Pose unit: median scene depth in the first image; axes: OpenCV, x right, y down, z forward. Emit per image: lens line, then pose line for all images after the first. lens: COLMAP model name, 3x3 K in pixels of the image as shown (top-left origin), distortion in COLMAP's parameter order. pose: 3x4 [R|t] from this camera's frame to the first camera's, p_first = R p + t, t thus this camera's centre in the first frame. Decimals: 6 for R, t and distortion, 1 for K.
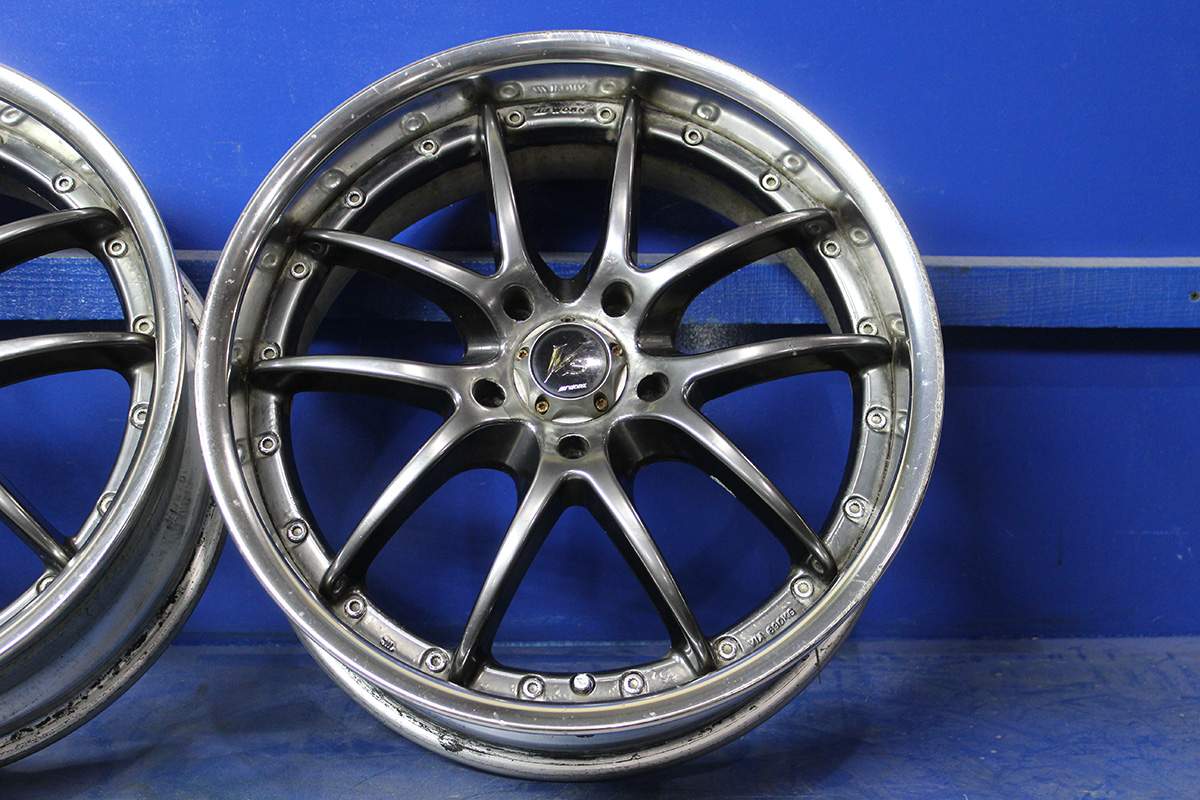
lens RADIAL K [[1937.7, 0, 600.0], [0, 1937.7, 400.0], [0, 0, 1]] dist [-0.034397, -0.016165]
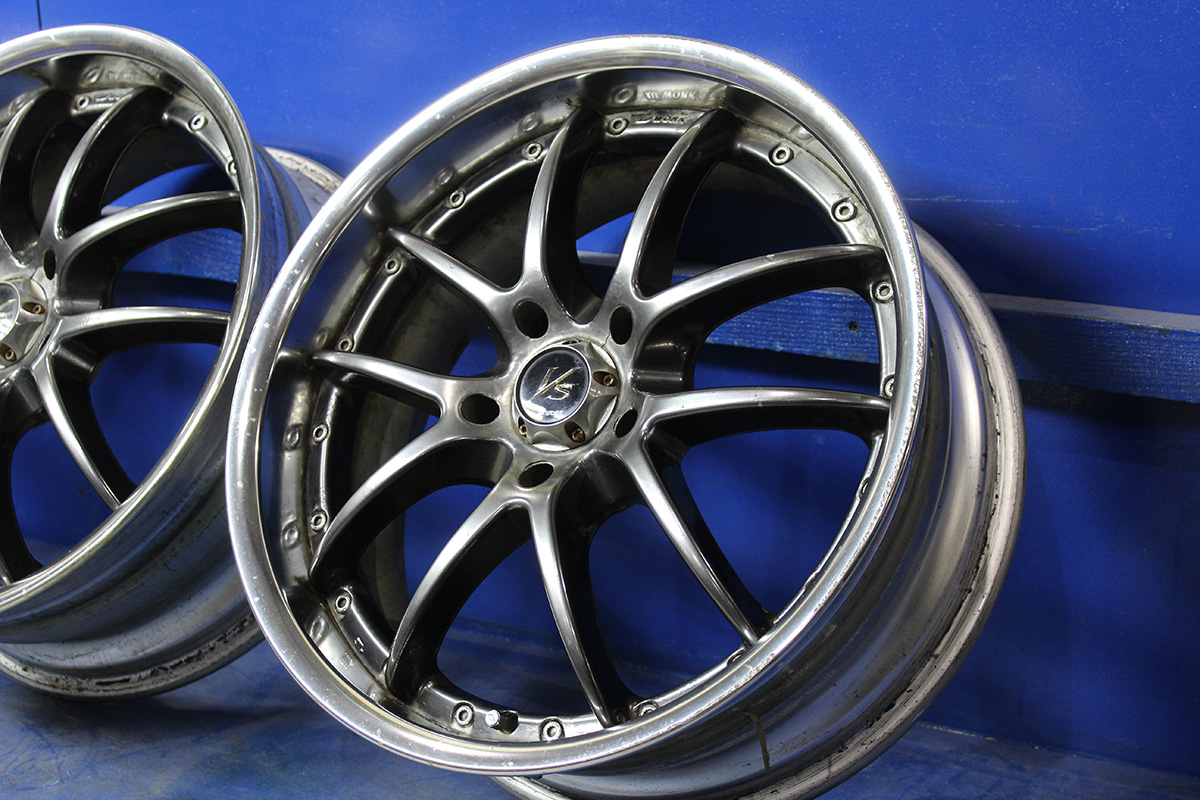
lens RADIAL K [[2090.1, 0, 600.0], [0, 2090.1, 400.0], [0, 0, 1]] dist [-0.156502, -0.078135]
pose [[0.851605, 0.114210, -0.511591, 0.513557], [-0.108657, 0.993239, 0.040862, -0.055706], [0.512799, 0.020789, 0.858257, 0.129125]]
